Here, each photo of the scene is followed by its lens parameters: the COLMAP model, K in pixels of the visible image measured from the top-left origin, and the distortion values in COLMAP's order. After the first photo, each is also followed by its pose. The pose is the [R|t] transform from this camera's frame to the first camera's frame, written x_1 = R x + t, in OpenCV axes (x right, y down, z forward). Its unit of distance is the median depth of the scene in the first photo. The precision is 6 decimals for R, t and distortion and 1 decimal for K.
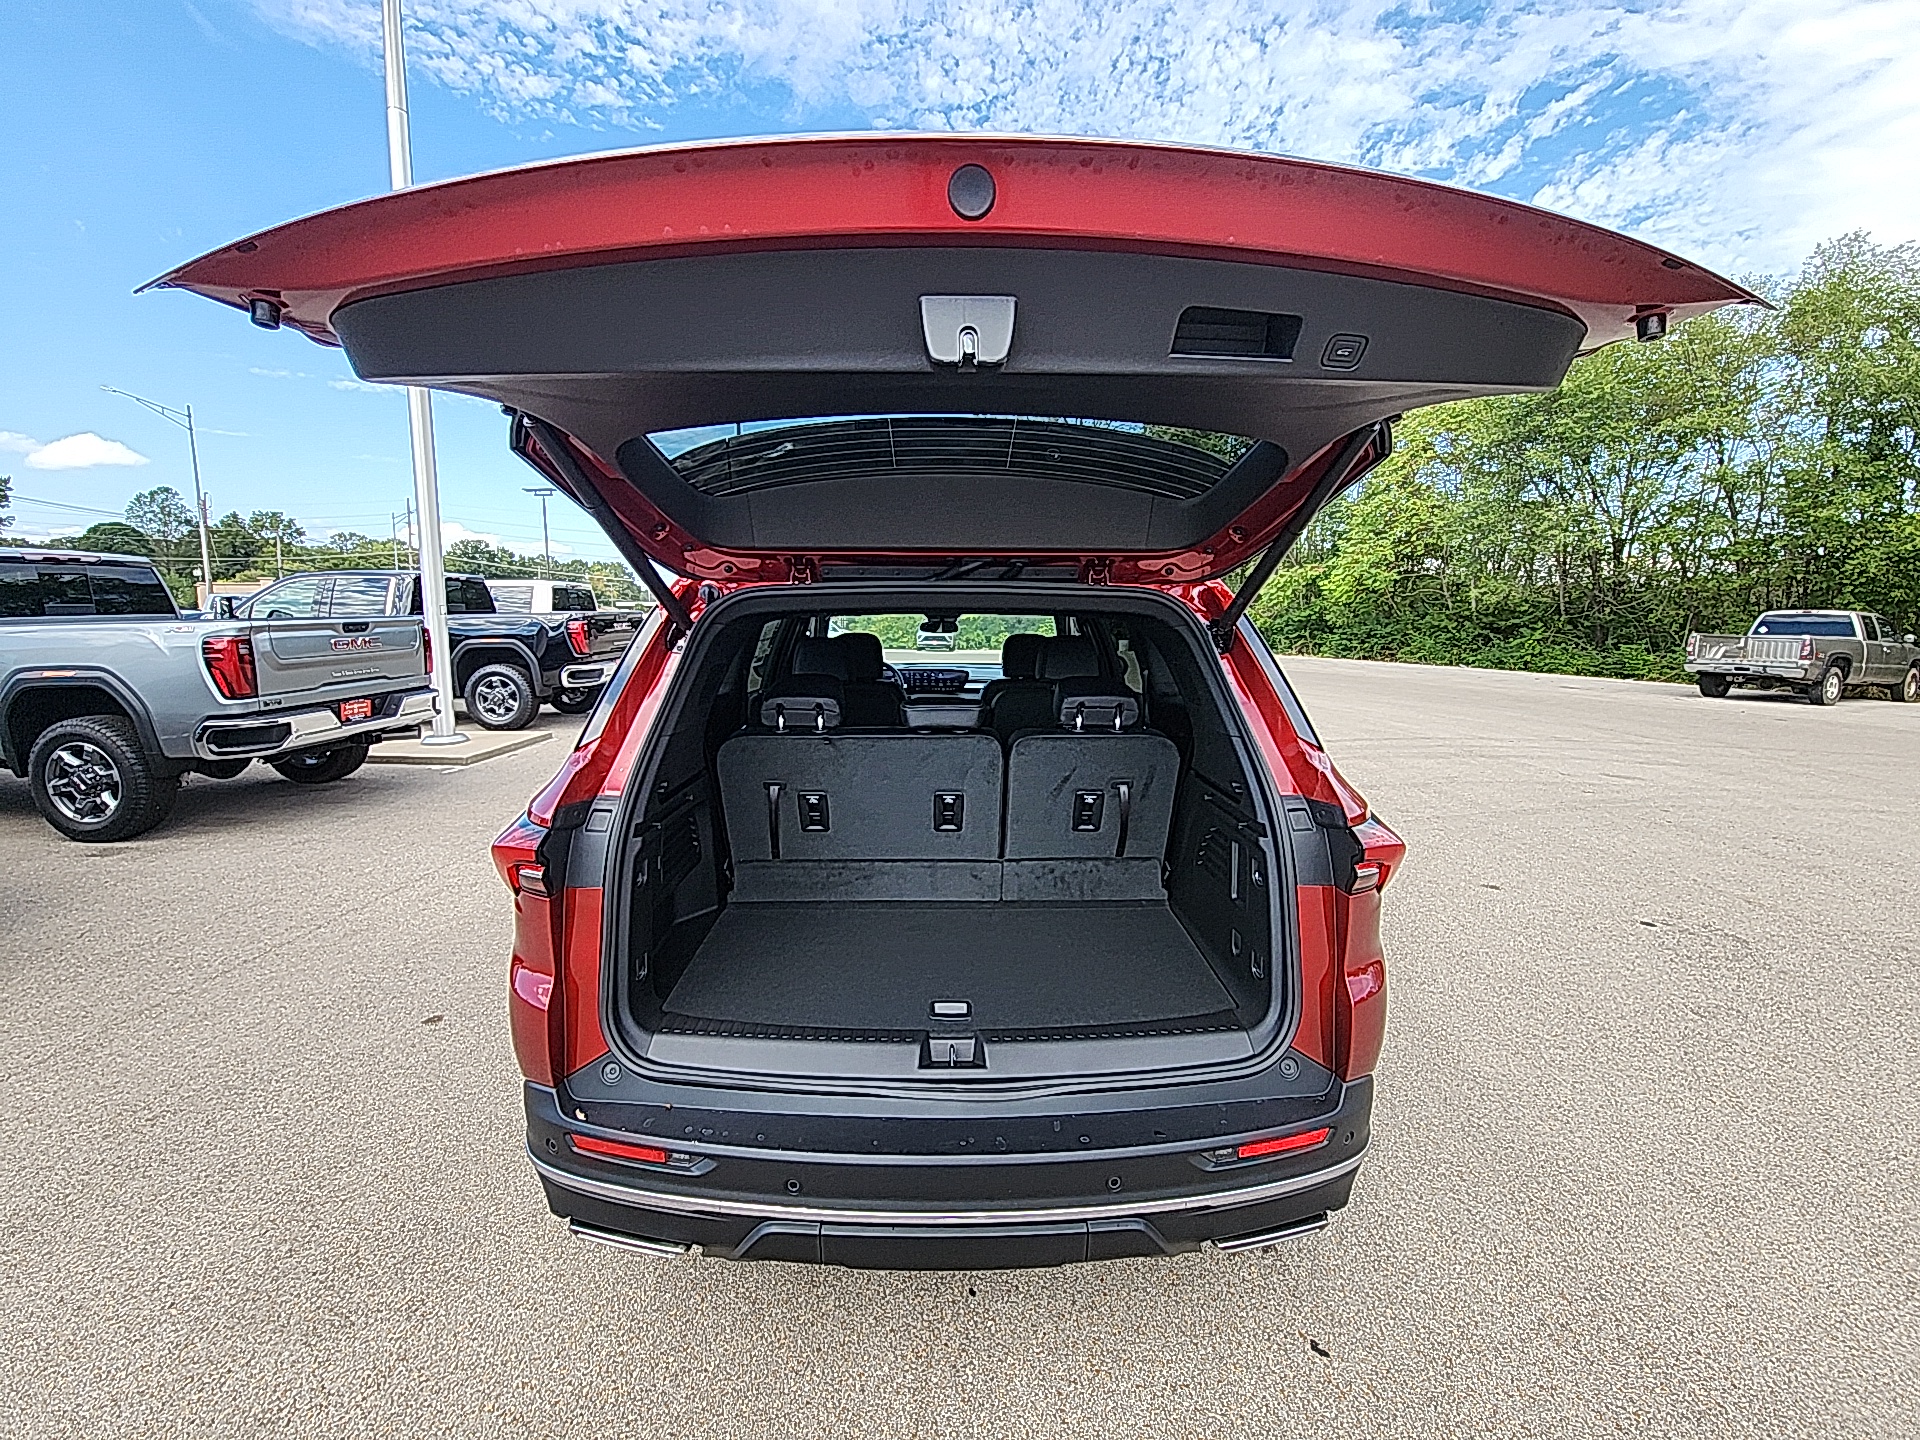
lens RADIAL K [[778.5, 0, 951.8], [0, 778.5, 707.1], [0, 0, 1]] dist [0.010795, -0.009275]
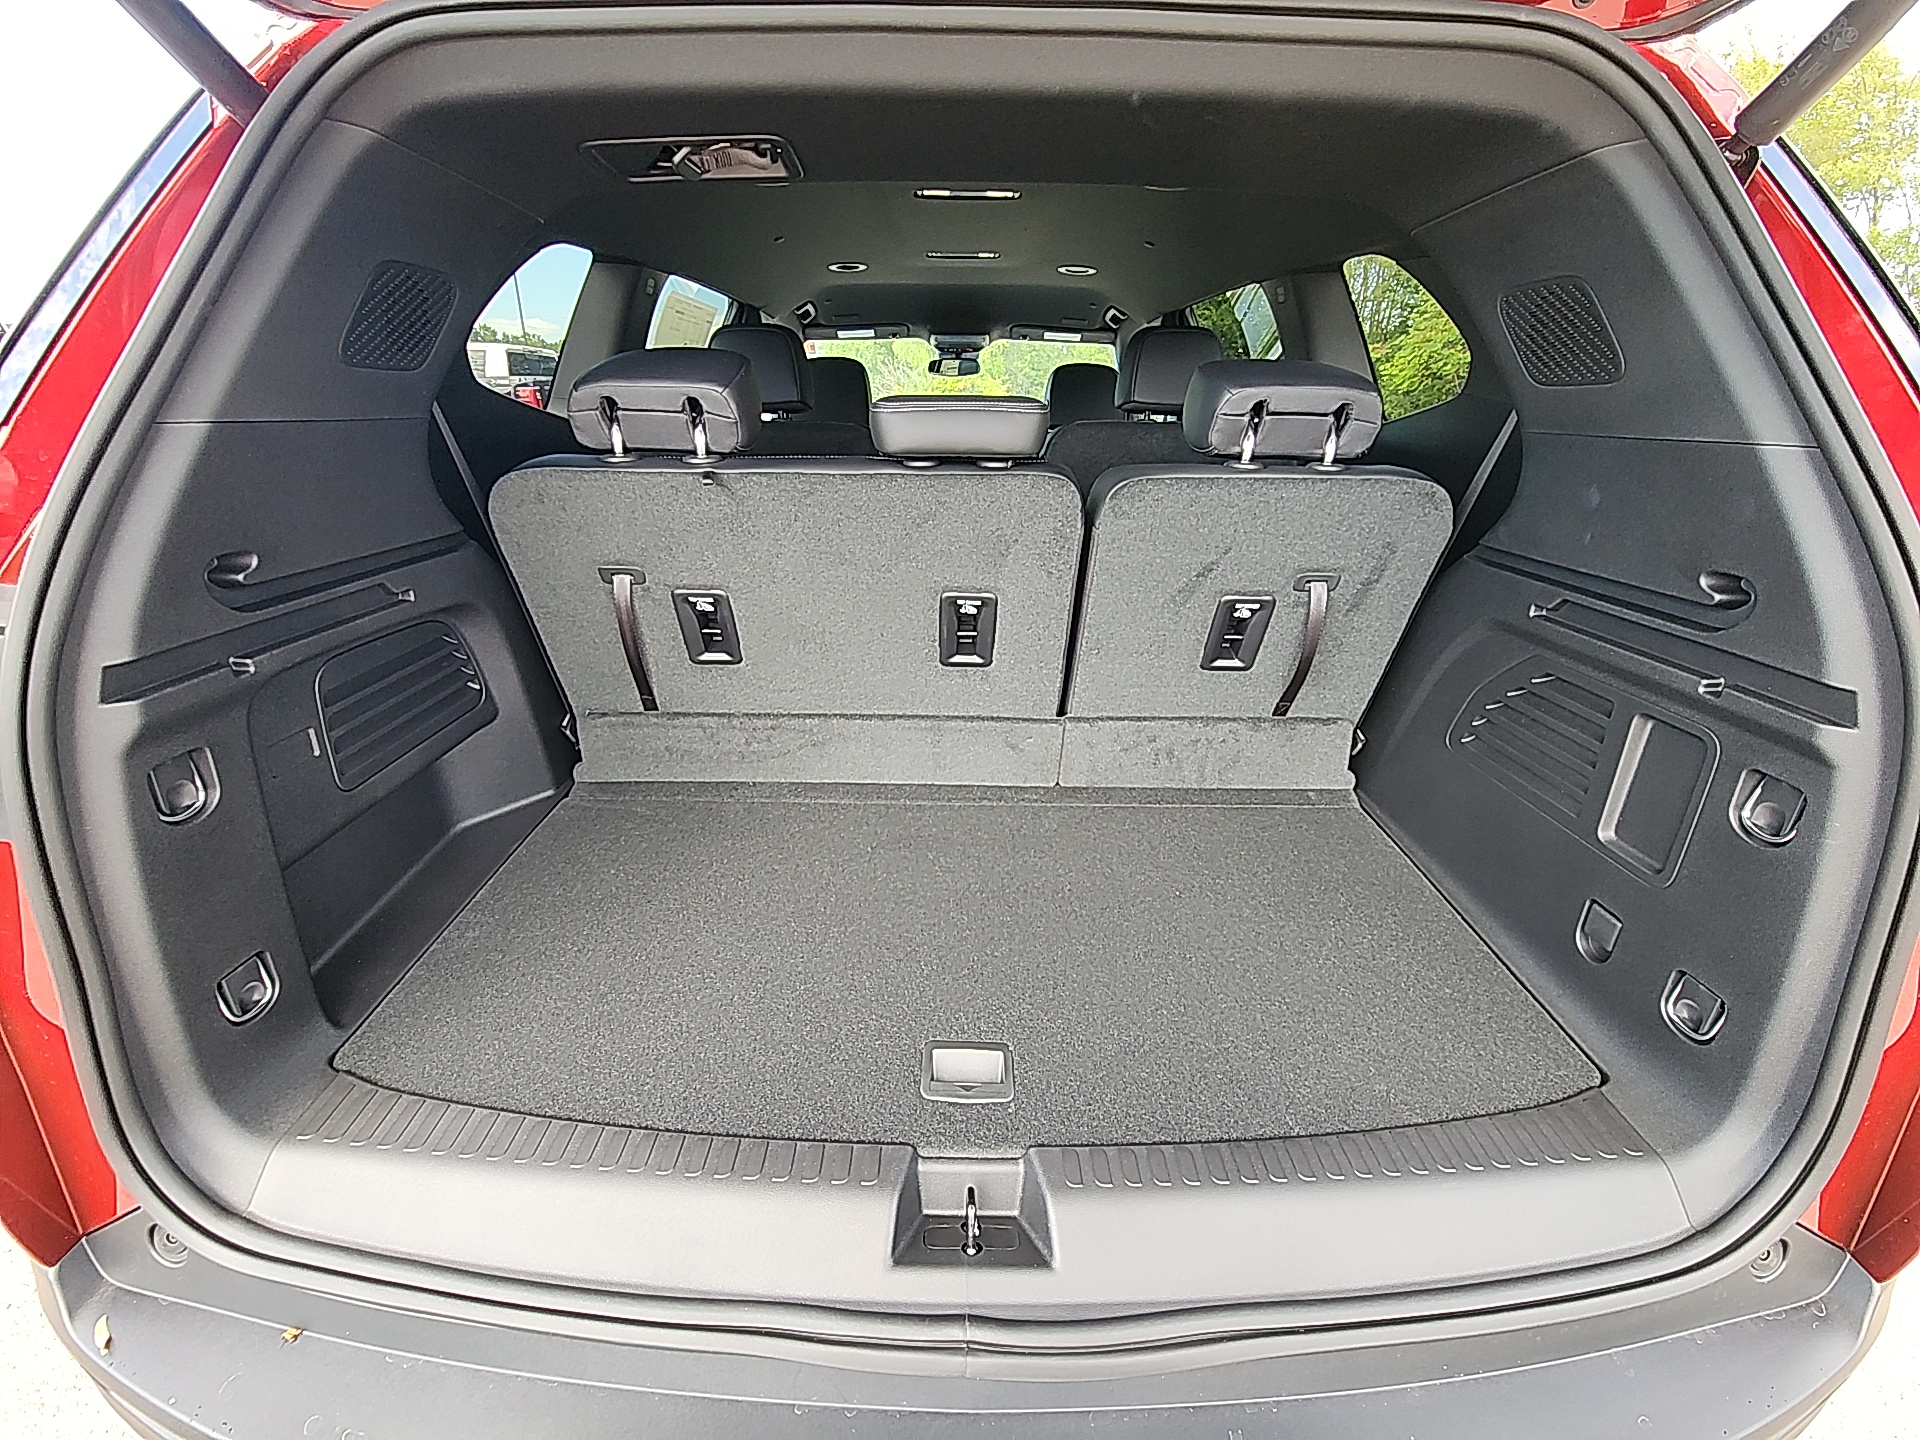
lens RADIAL K [[770.3, 0, 949.8], [0, 770.3, 708.4], [0, 0, 1]] dist [0.010748, -0.004248]
pose [[0.999716, 0.016003, -0.017662, -0.006014], [-0.011082, 0.968189, 0.249975, 0.056082], [0.021100, -0.249708, 0.968091, 0.490185]]
